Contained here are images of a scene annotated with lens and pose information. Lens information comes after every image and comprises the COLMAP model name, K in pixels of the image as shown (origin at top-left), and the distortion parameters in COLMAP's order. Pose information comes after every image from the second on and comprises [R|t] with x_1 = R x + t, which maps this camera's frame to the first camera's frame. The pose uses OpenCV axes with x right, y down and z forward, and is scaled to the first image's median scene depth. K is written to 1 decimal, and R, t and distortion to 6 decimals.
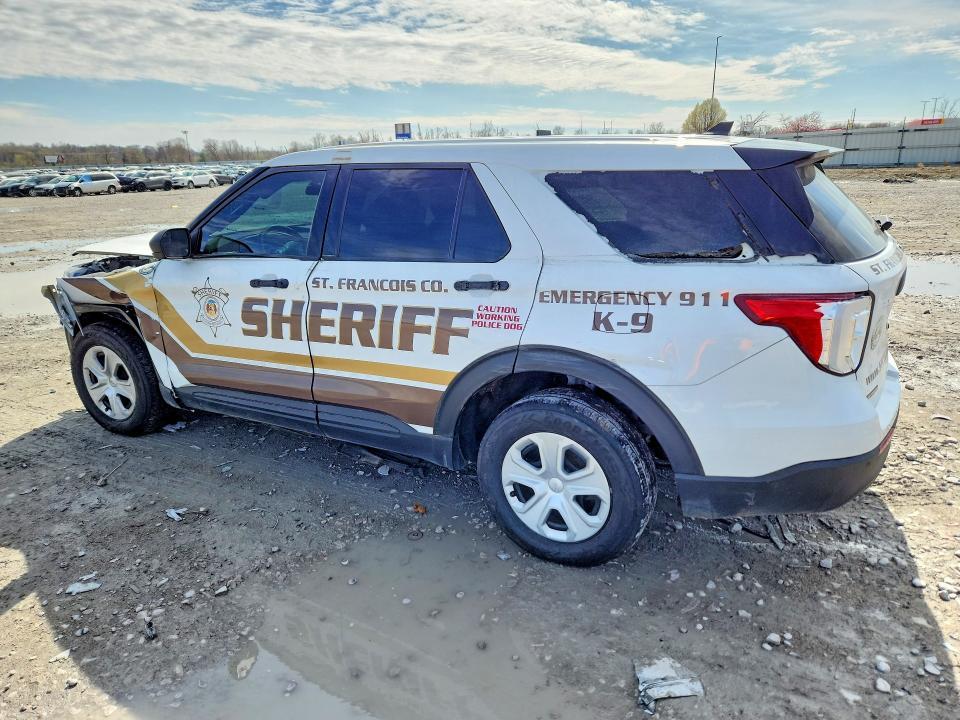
lens RADIAL K [[763.9, 0, 484.7], [0, 763.9, 364.5], [0, 0, 1]] dist [0.048502, -0.048511]
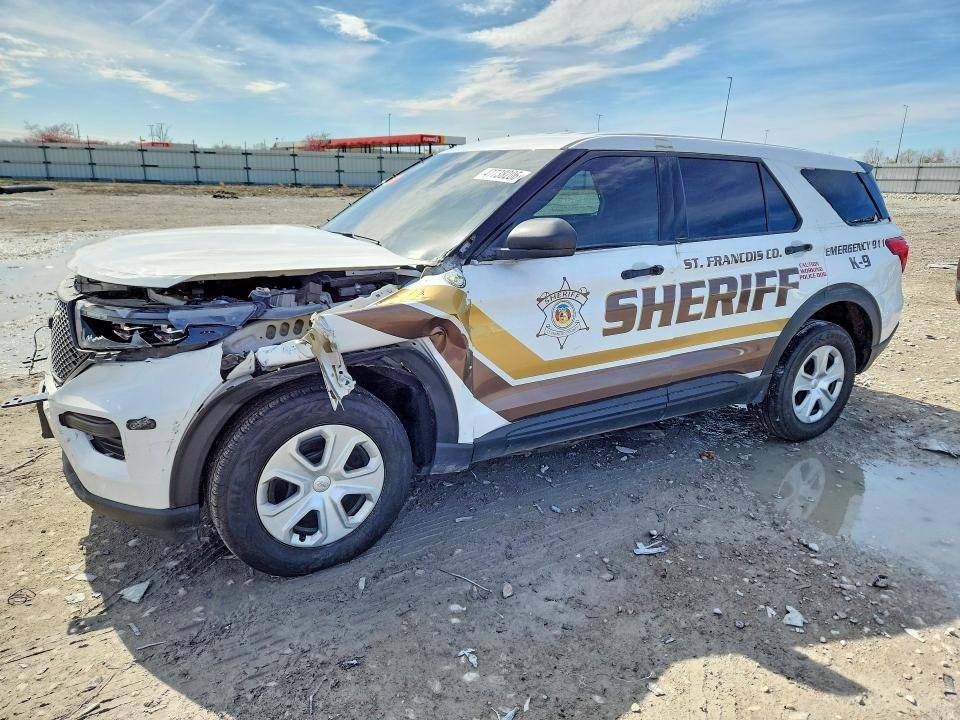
lens RADIAL K [[763.9, 0, 475.3], [0, 763.9, 359.3], [0, 0, 1]] dist [0.048502, -0.048511]
pose [[0.389317, -0.172687, 0.904771, -1.279736], [0.206312, 0.973660, 0.097061, -0.140102], [-0.897701, 0.148877, 0.414690, 0.837317]]
